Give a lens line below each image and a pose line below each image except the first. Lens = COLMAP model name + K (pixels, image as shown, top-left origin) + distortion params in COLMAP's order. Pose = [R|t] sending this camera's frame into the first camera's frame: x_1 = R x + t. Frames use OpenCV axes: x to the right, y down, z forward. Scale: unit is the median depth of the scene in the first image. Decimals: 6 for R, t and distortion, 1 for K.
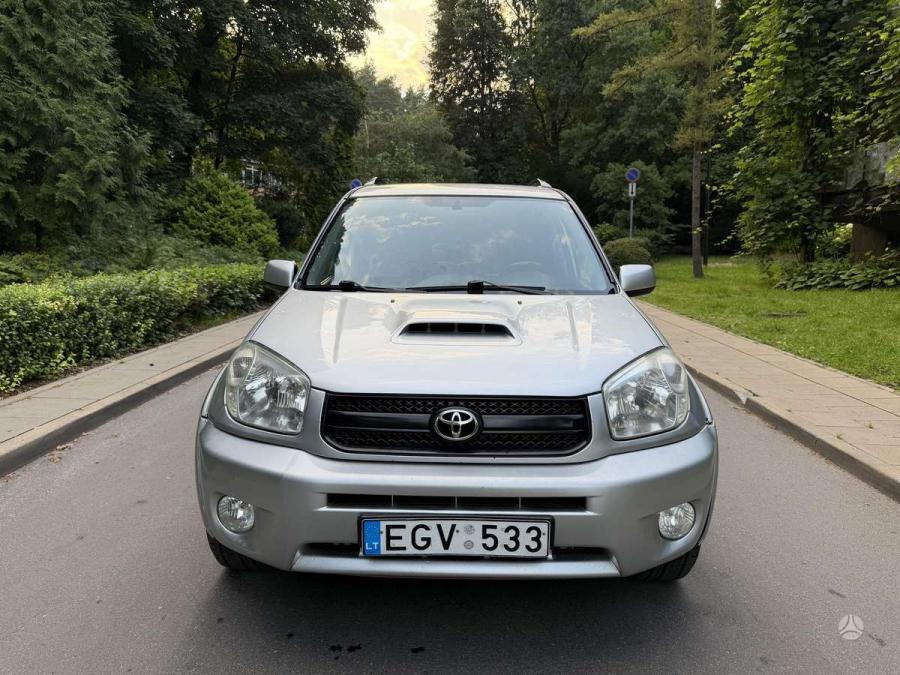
lens RADIAL K [[647.9, 0, 450.0], [0, 647.9, 337.5], [0, 0, 1]] dist [0.001729, -0.005380]
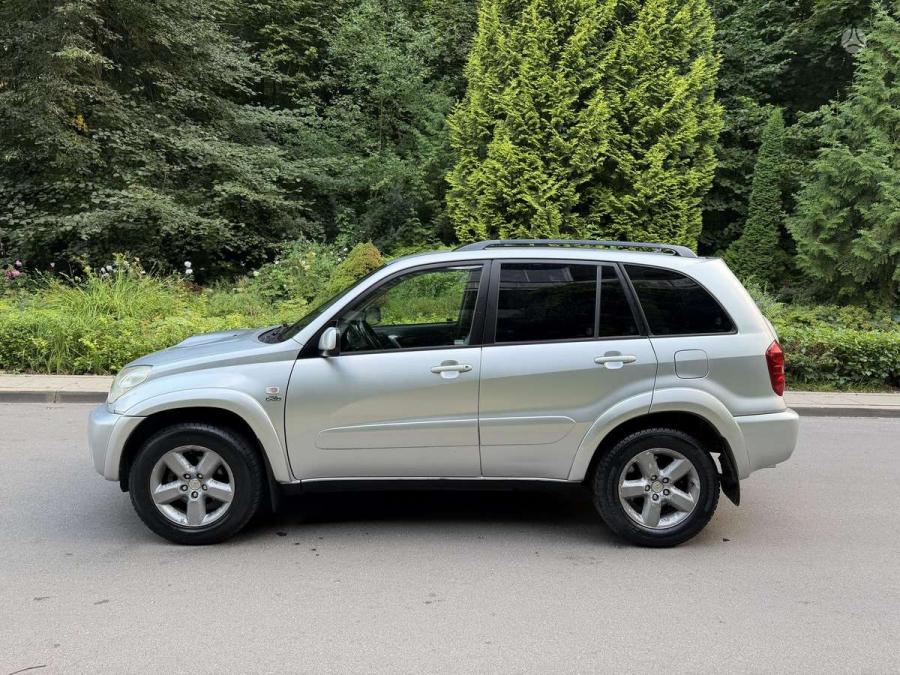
lens RADIAL K [[620.6, 0, 461.5], [0, 620.6, 353.1], [0, 0, 1]] dist [0.059126, -0.083901]
pose [[0.102684, 0.109451, -0.988674, 0.307947], [-0.157196, 0.983224, 0.092521, -0.047885], [0.982214, 0.145916, 0.118167, 0.266526]]
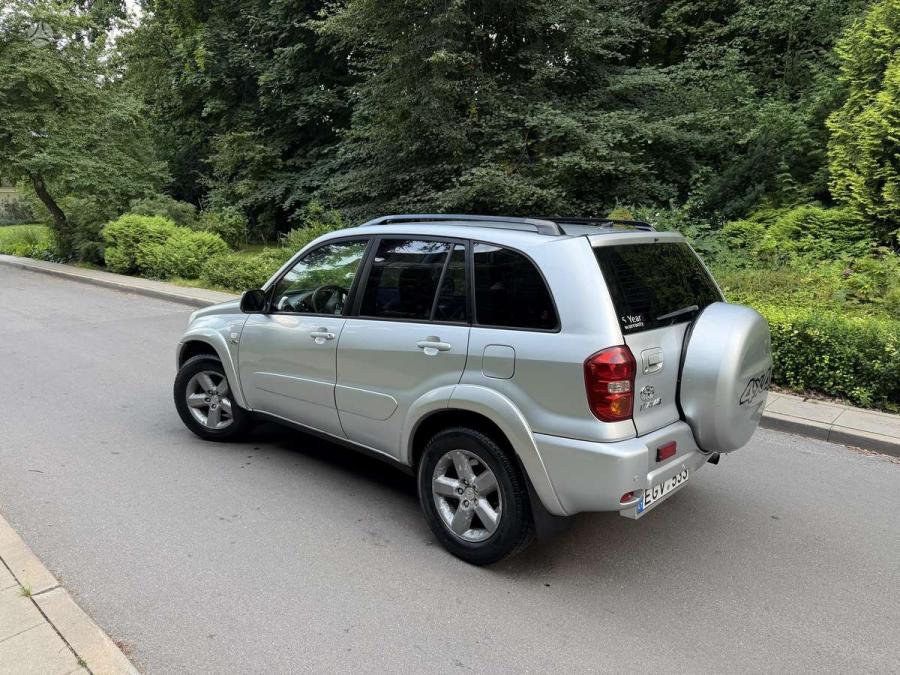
lens RADIAL K [[647.9, 0, 450.0], [0, 647.9, 337.5], [0, 0, 1]] dist [0.001729, -0.005380]
pose [[-0.608464, 0.105504, -0.786537, 0.254575], [-0.140390, 0.961180, 0.237536, -0.094950], [0.781065, 0.254954, -0.570032, 0.506115]]
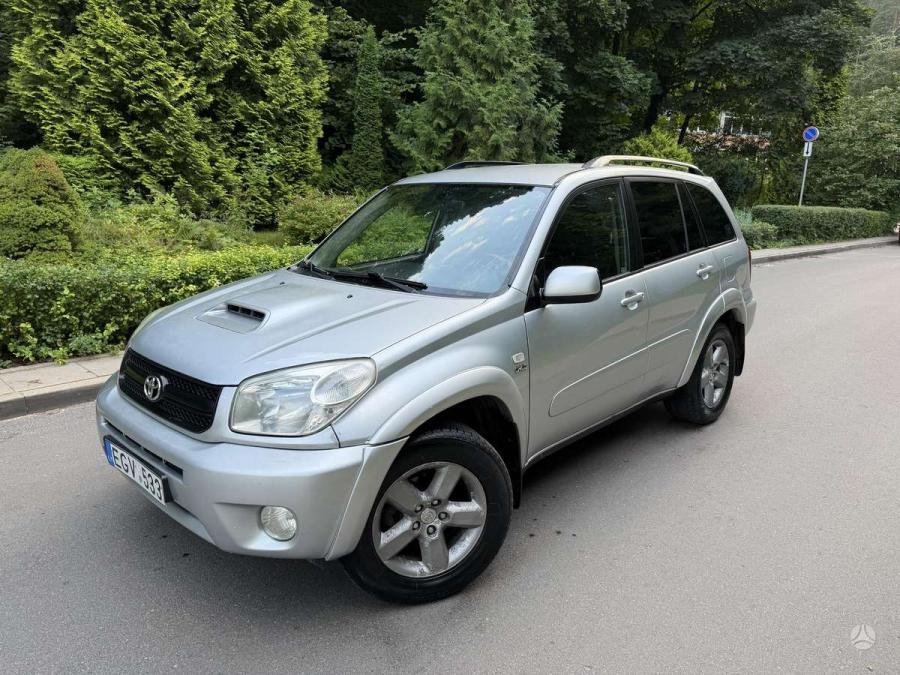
lens RADIAL K [[638.0, 0, 450.0], [0, 638.0, 337.5], [0, 0, 1]] dist [0.003051, -0.006038]
pose [[0.749176, 0.132065, -0.649072, 0.164958], [-0.085994, 0.991021, 0.102385, -0.022718], [0.656765, -0.020888, 0.753806, 0.074031]]
